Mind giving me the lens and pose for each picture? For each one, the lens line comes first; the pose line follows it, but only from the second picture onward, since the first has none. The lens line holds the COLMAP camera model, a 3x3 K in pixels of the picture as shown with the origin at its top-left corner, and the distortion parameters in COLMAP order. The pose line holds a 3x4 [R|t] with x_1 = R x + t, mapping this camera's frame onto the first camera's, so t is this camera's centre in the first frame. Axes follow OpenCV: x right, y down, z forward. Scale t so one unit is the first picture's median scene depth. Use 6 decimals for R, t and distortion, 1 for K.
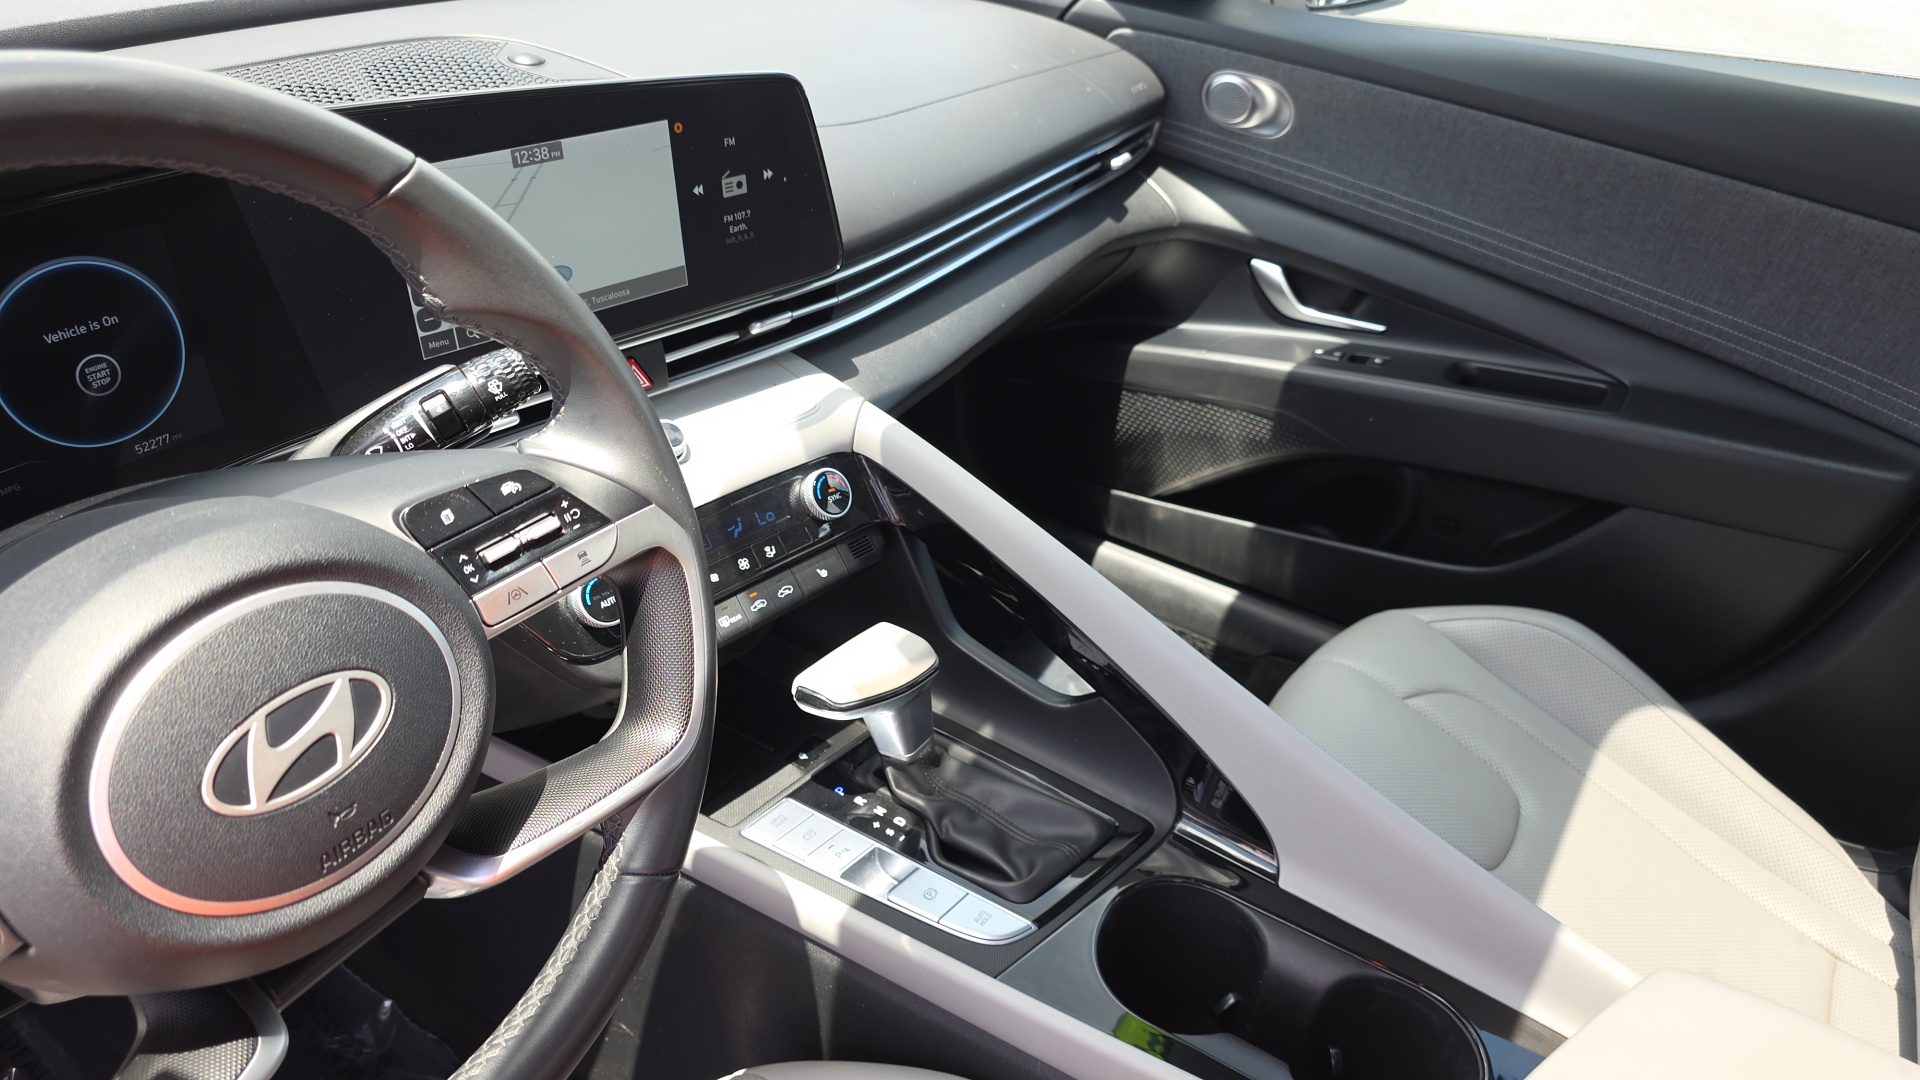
lens RADIAL K [[1324.2, 0, 946.9], [0, 1324.2, 548.6], [0, 0, 1]] dist [0.046138, -0.059150]
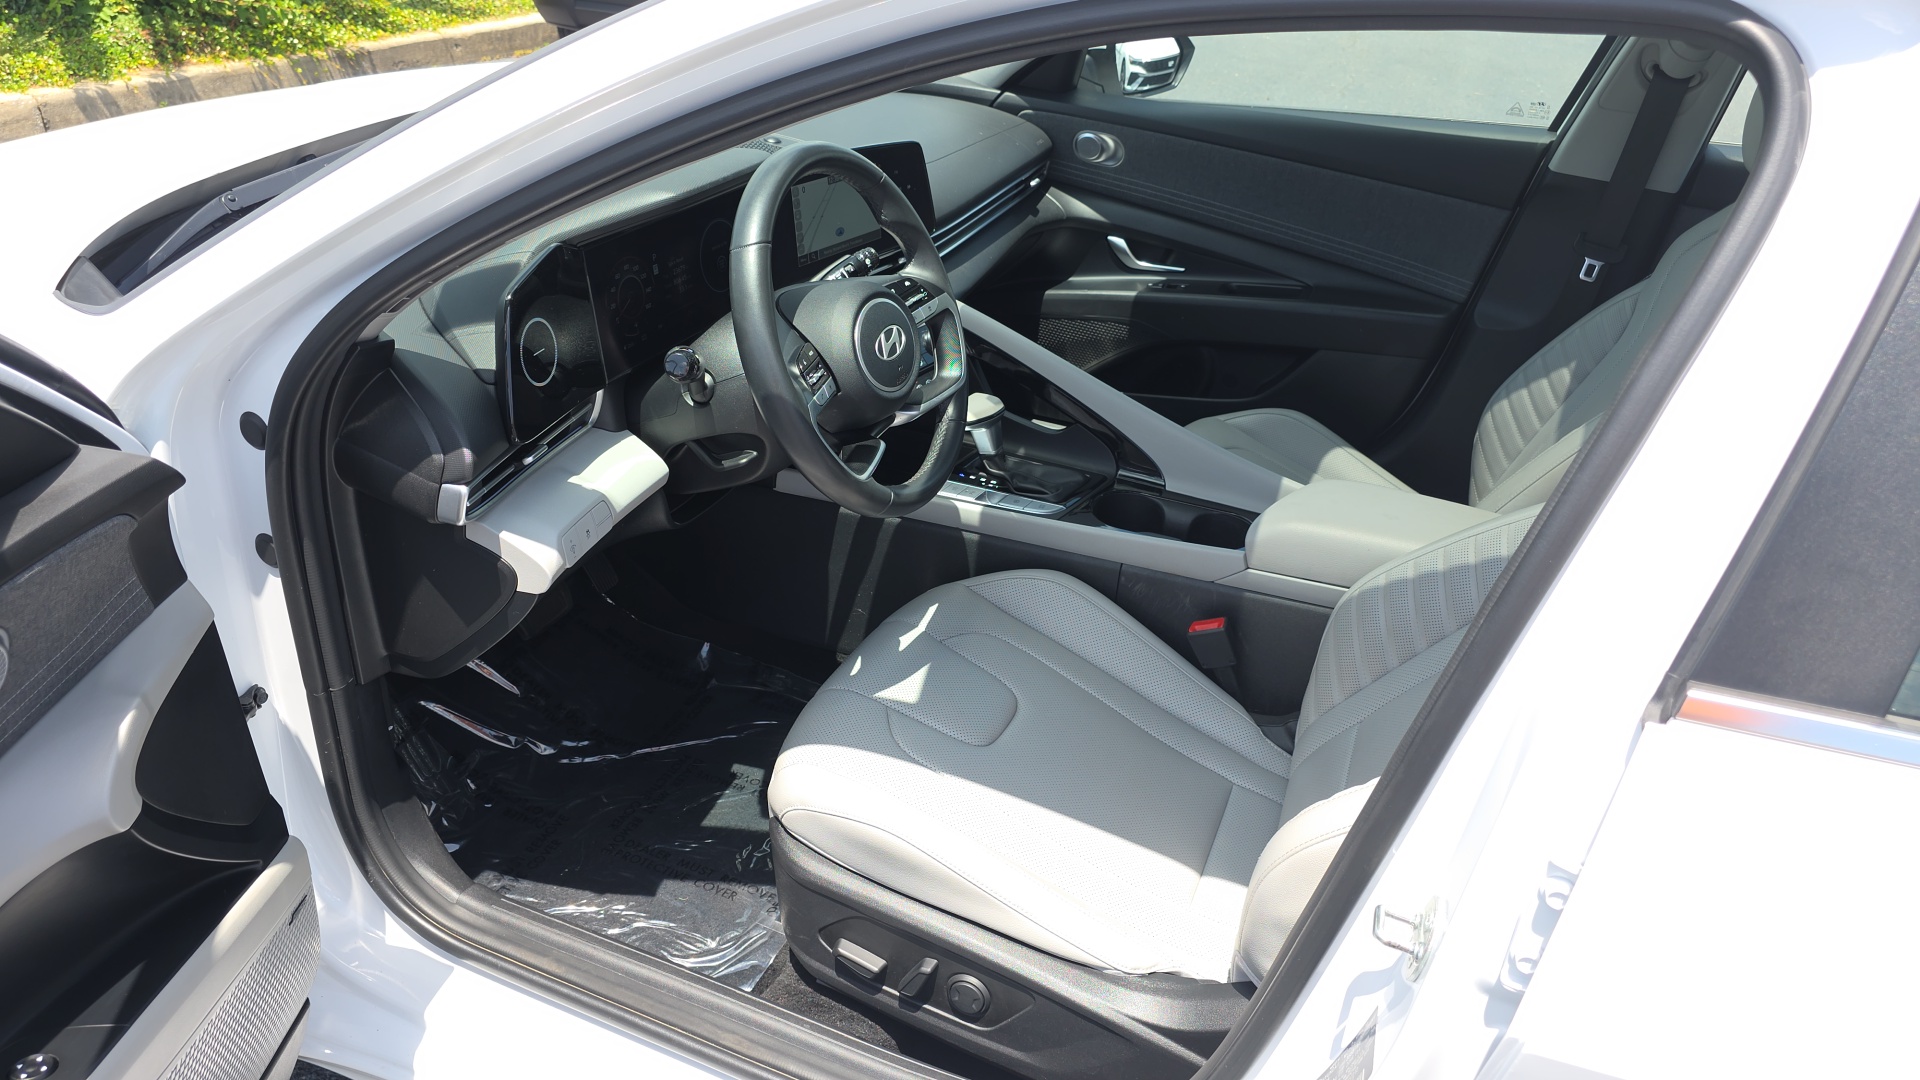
lens RADIAL K [[1287.5, 0, 970.1], [0, 1287.5, 542.1], [0, 0, 1]] dist [0.044175, -0.043639]
pose [[0.985293, -0.090425, 0.144988, -0.368752], [0.096324, 0.994763, -0.034182, 0.355827], [-0.141137, 0.047645, 0.988843, -1.011520]]
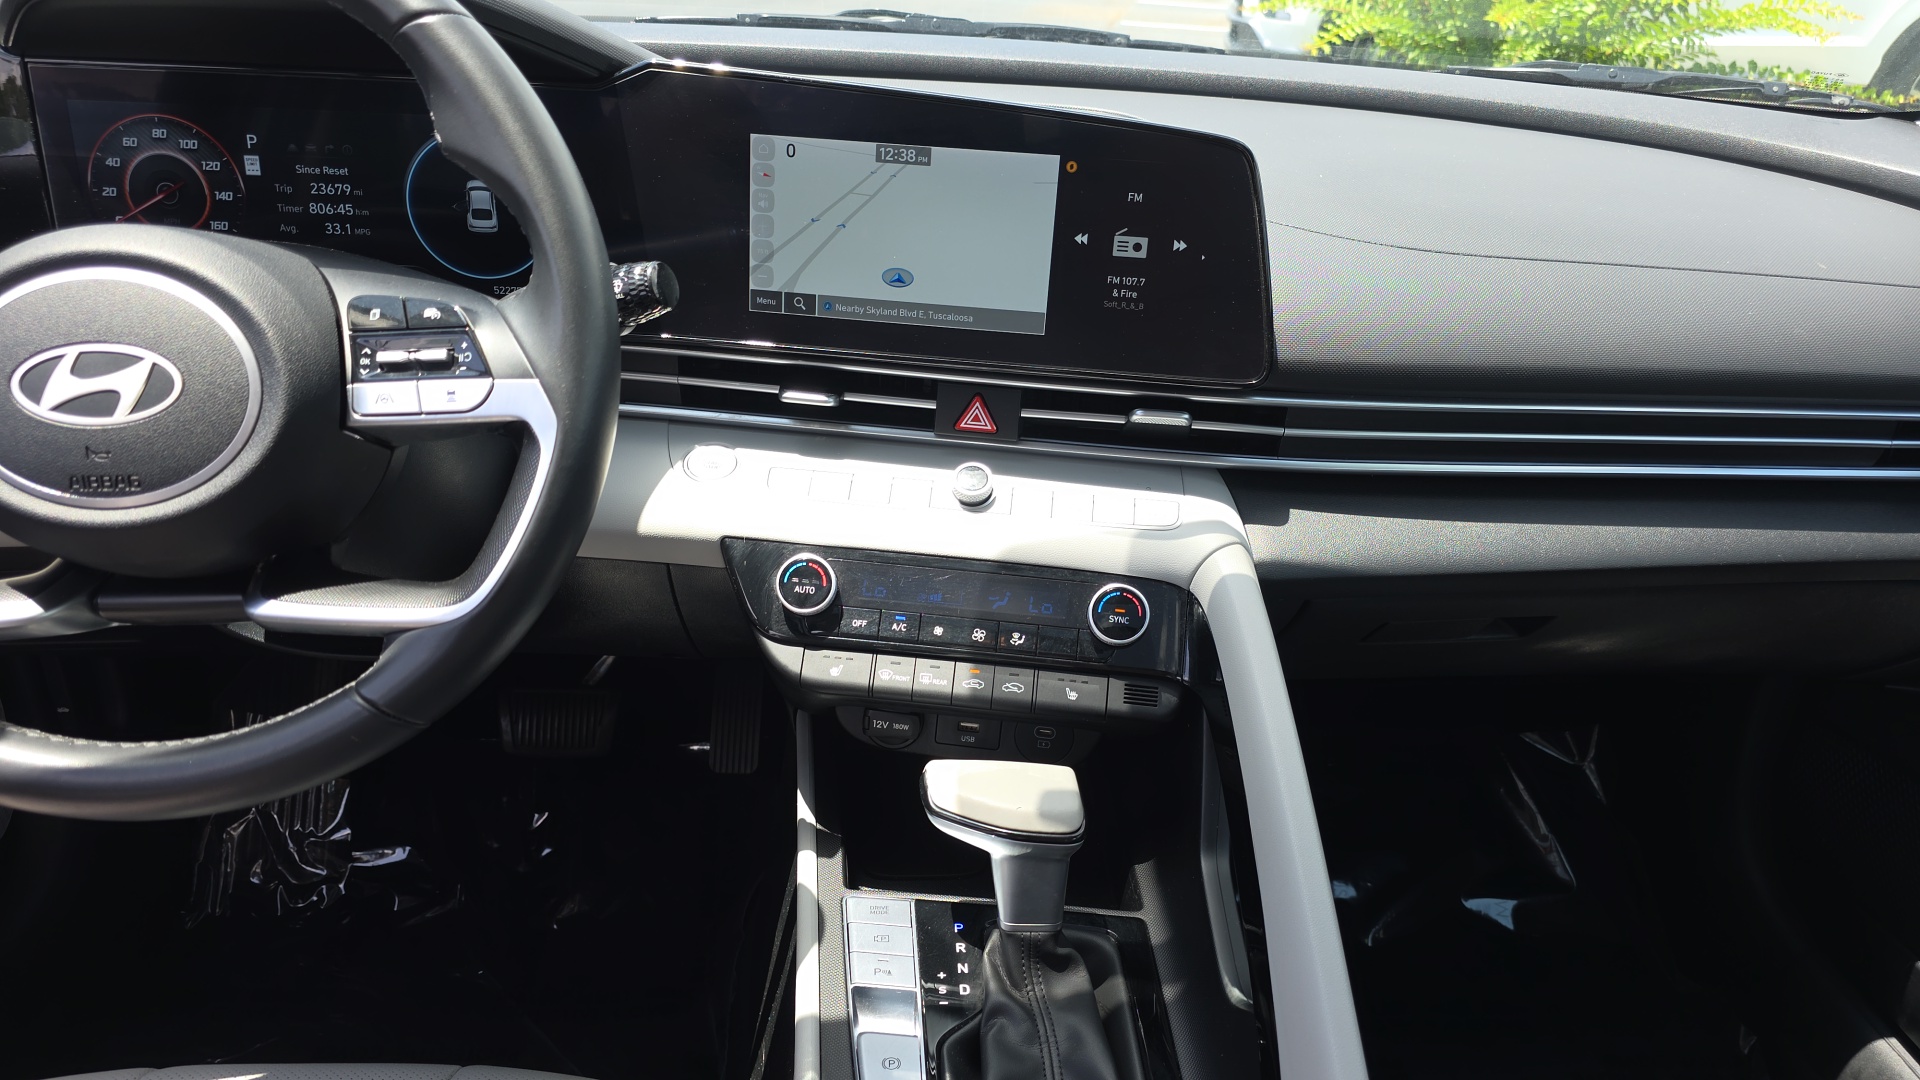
lens RADIAL K [[1285.7, 0, 942.6], [0, 1285.7, 585.7], [0, 0, 1]] dist [0.053858, -0.062643]
pose [[0.591154, 0.332742, -0.734725, 0.445930], [-0.443735, 0.894859, 0.048238, -0.047297], [0.673525, 0.297507, 0.676648, 0.353917]]
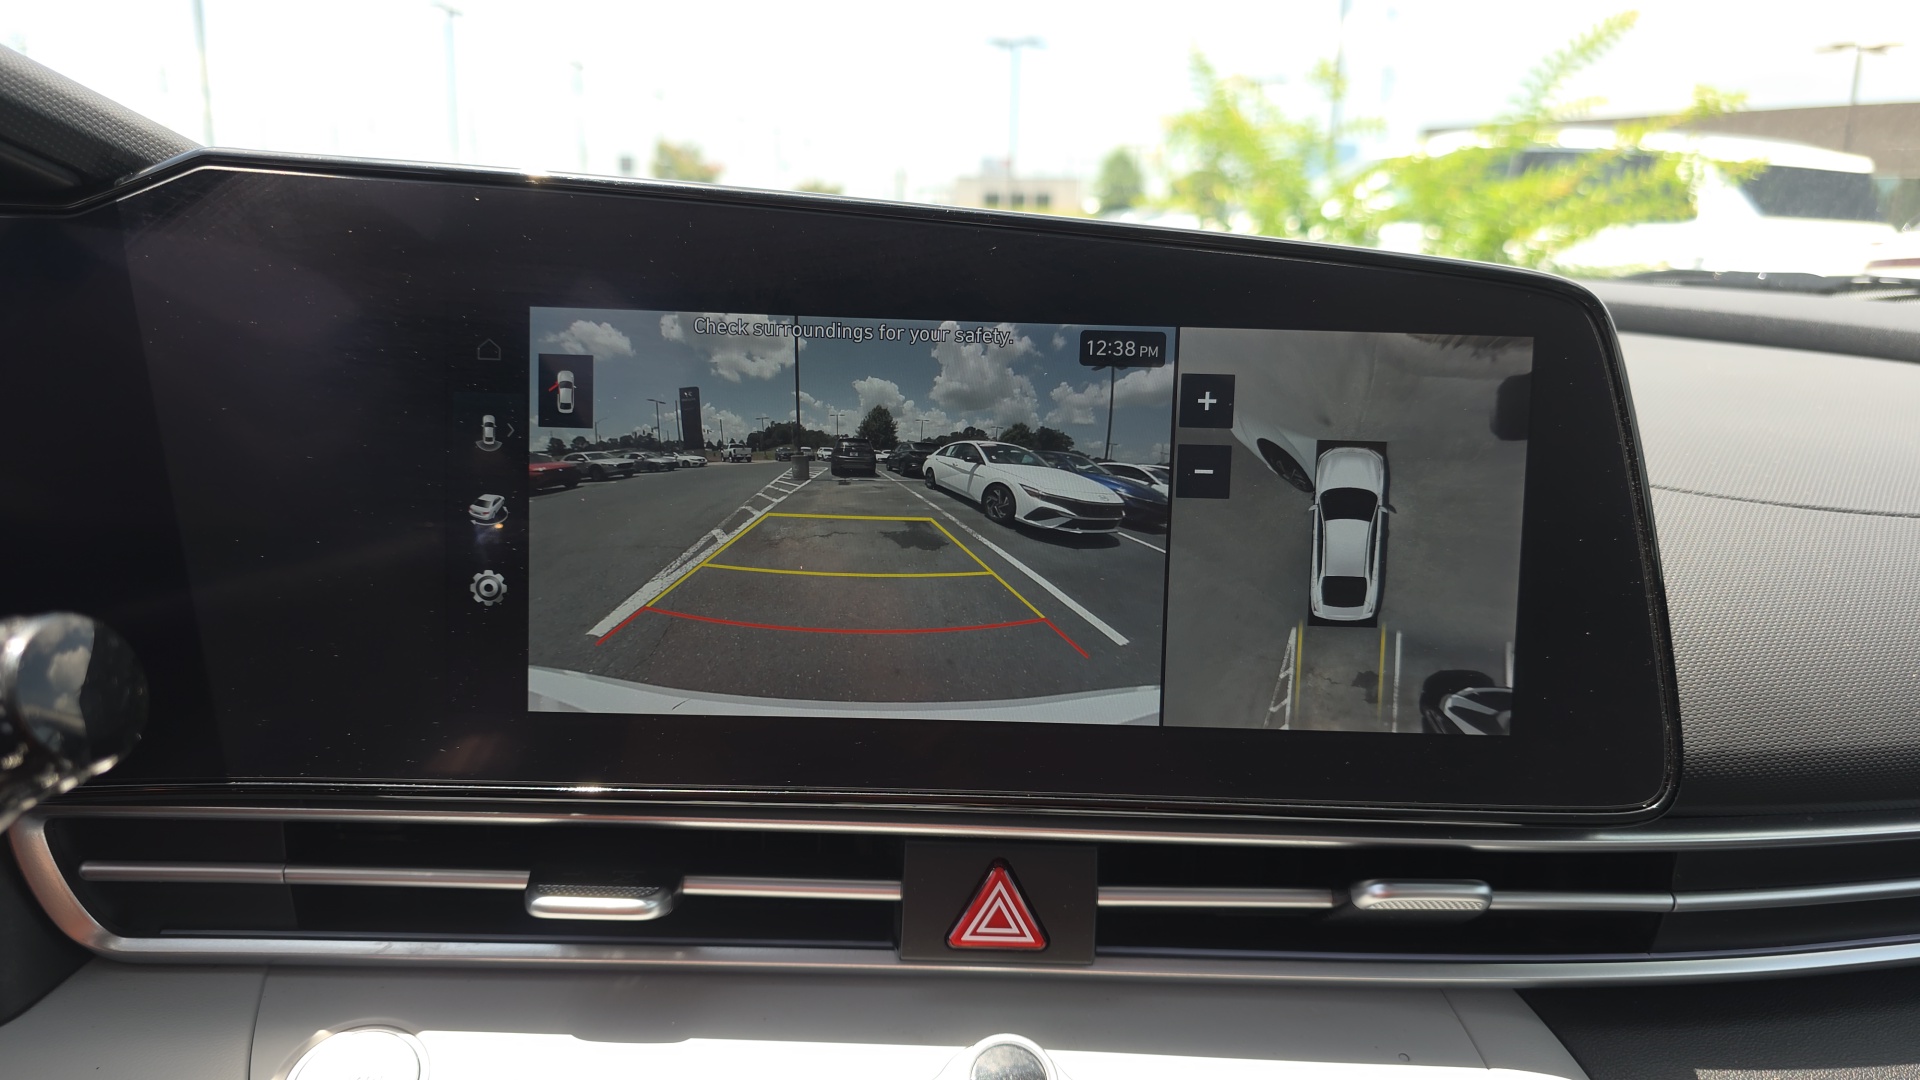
lens RADIAL K [[1313.9, 0, 913.3], [0, 1313.9, 513.8], [0, 0, 1]] dist [0.039163, -0.040275]
pose [[0.692165, 0.090446, -0.716050, 0.029000], [-0.376768, 0.891486, -0.251594, -0.116401], [0.615593, 0.443929, 0.651132, 0.607518]]
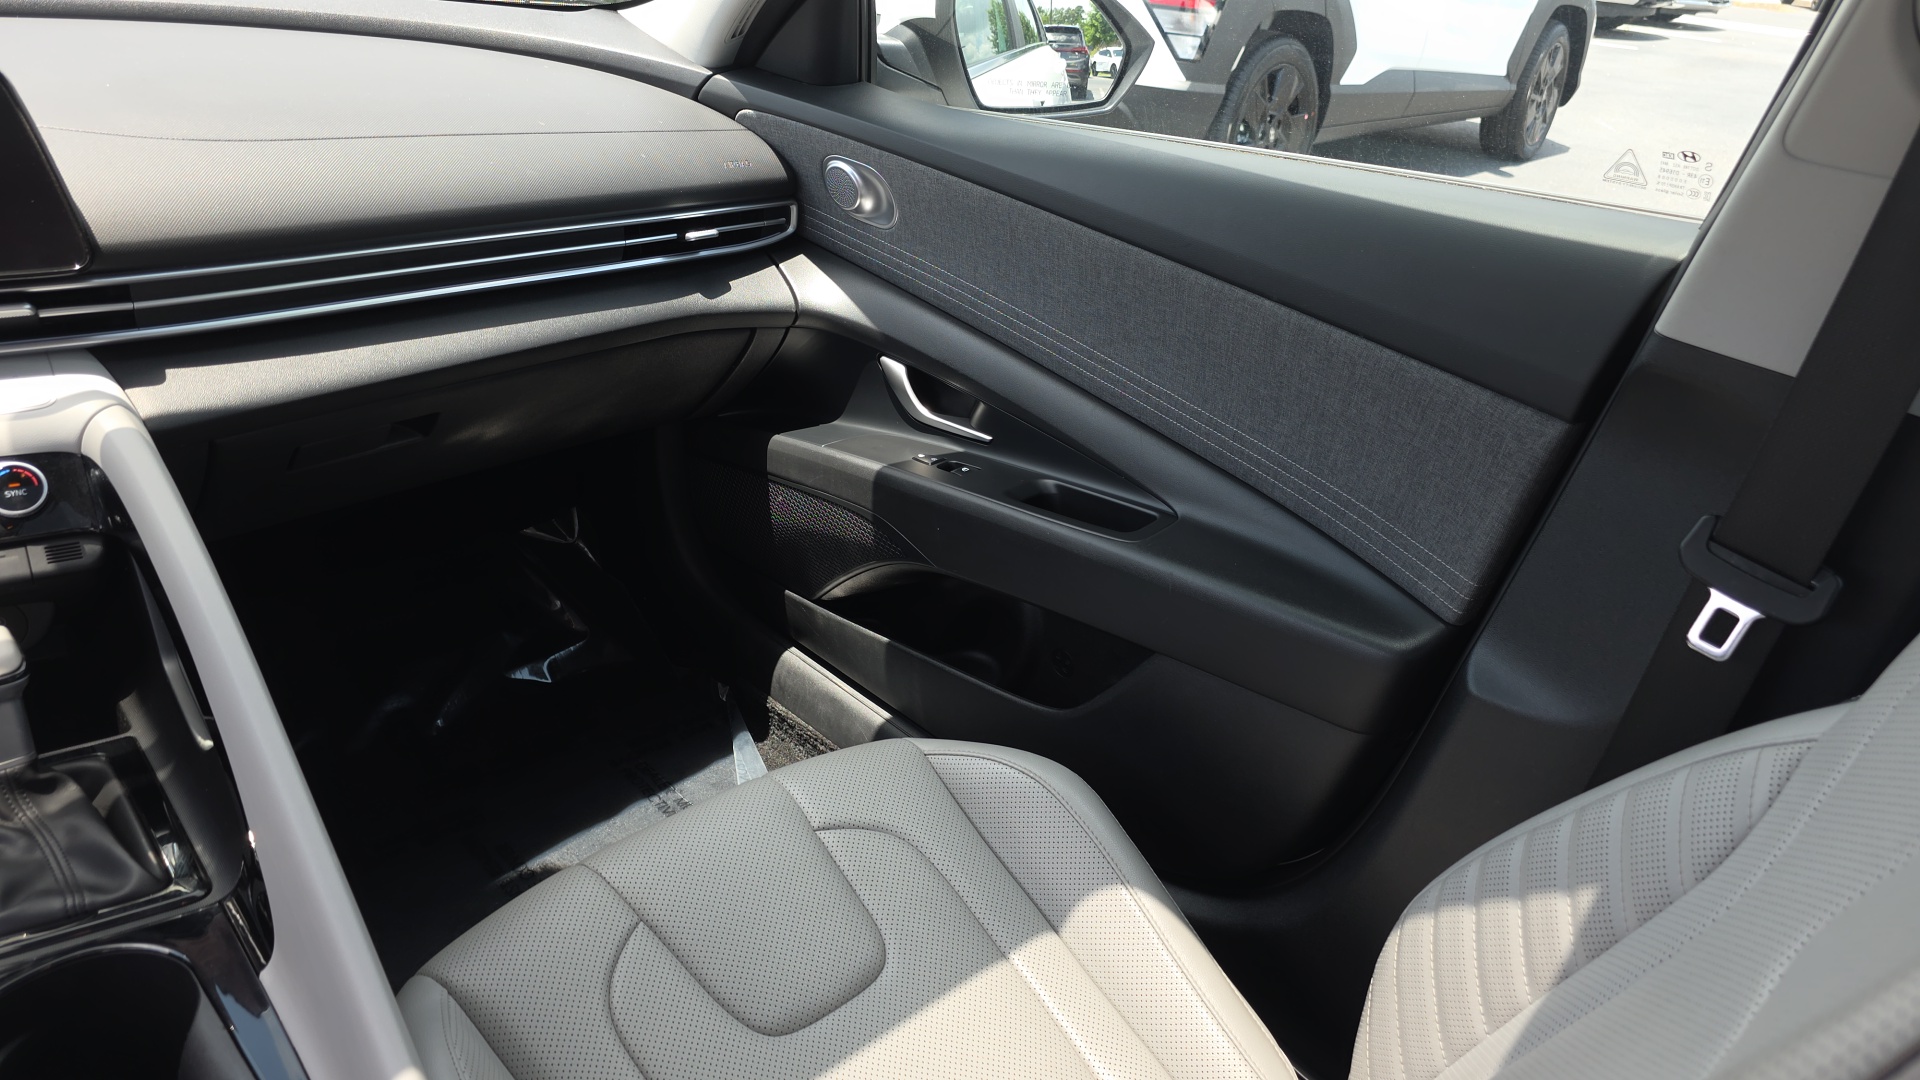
lens RADIAL K [[1310.6, 0, 972.7], [0, 1310.6, 535.3], [0, 0, 1]] dist [0.065551, -0.060396]
pose [[0.973454, 0.110492, -0.200448, 0.784090], [-0.134601, 0.984674, -0.110901, 0.005950], [0.185122, 0.134938, 0.973407, 0.188502]]
